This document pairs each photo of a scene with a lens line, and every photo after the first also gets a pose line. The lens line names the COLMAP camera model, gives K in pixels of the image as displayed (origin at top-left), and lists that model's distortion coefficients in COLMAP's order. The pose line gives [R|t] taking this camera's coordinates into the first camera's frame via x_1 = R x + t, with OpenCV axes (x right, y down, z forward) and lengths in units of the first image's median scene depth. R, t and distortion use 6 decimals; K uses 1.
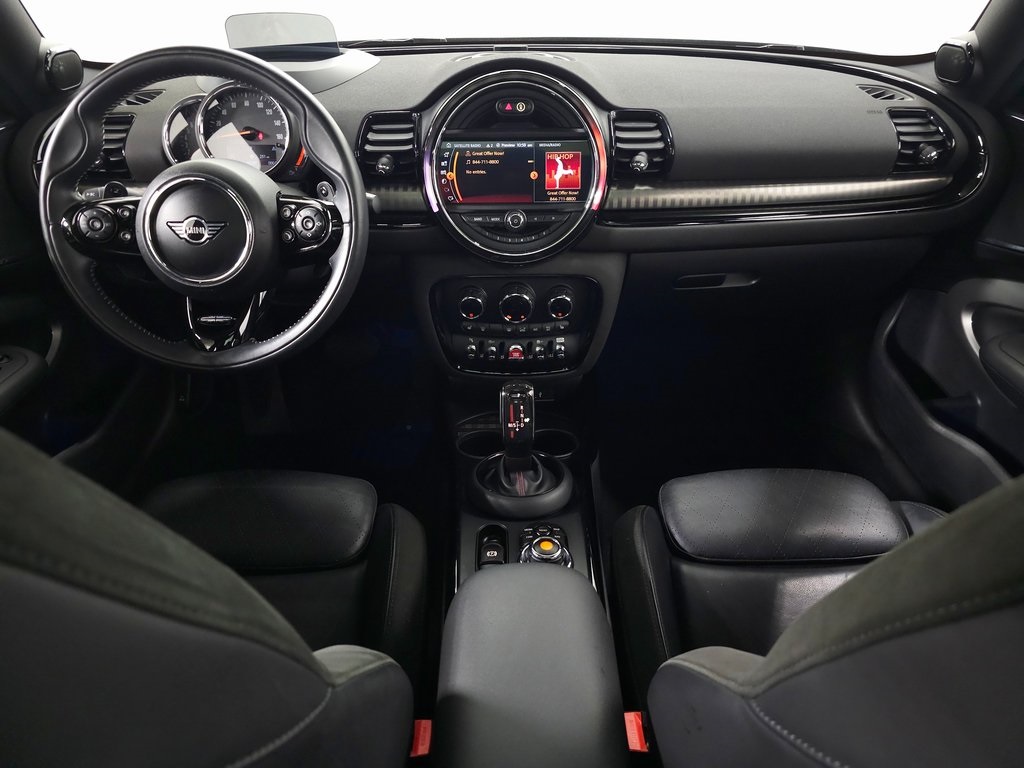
lens RADIAL K [[650.1, 0, 513.1], [0, 650.1, 389.8], [0, 0, 1]] dist [0.000966, -0.027905]
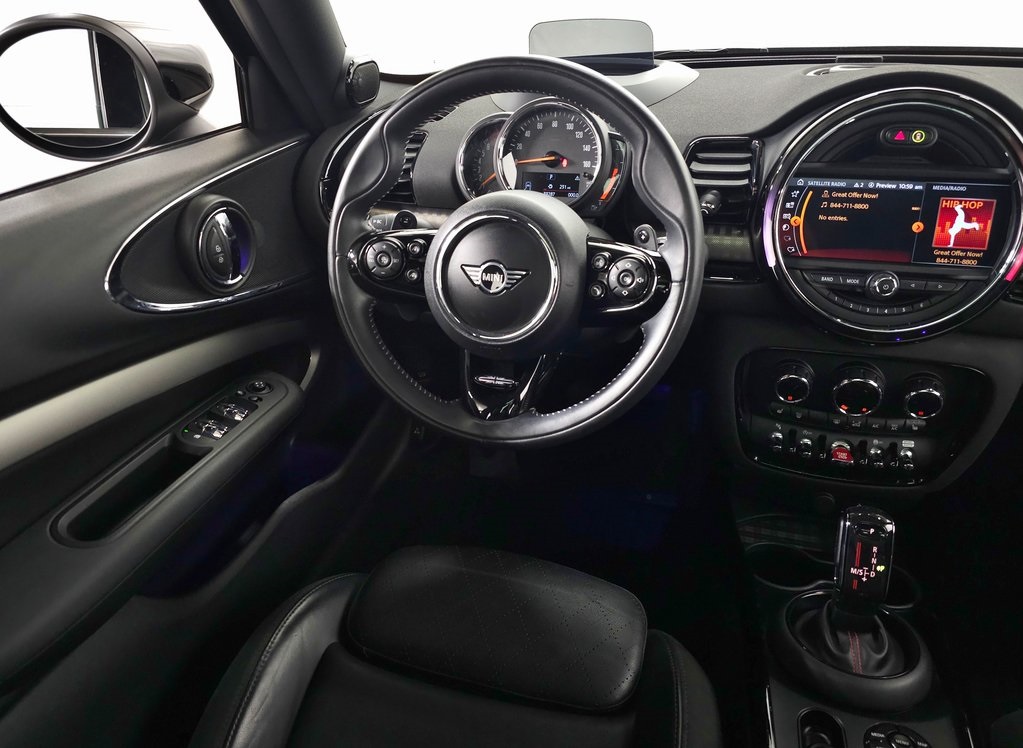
lens RADIAL K [[669.0, 0, 511.5], [0, 669.0, 374.0], [0, 0, 1]] dist [0.029611, -0.064595]
pose [[0.948762, 0.122070, -0.291461, -0.167479], [-0.136281, 0.990249, -0.028885, -0.084285], [0.285093, 0.067125, 0.956146, 0.164032]]
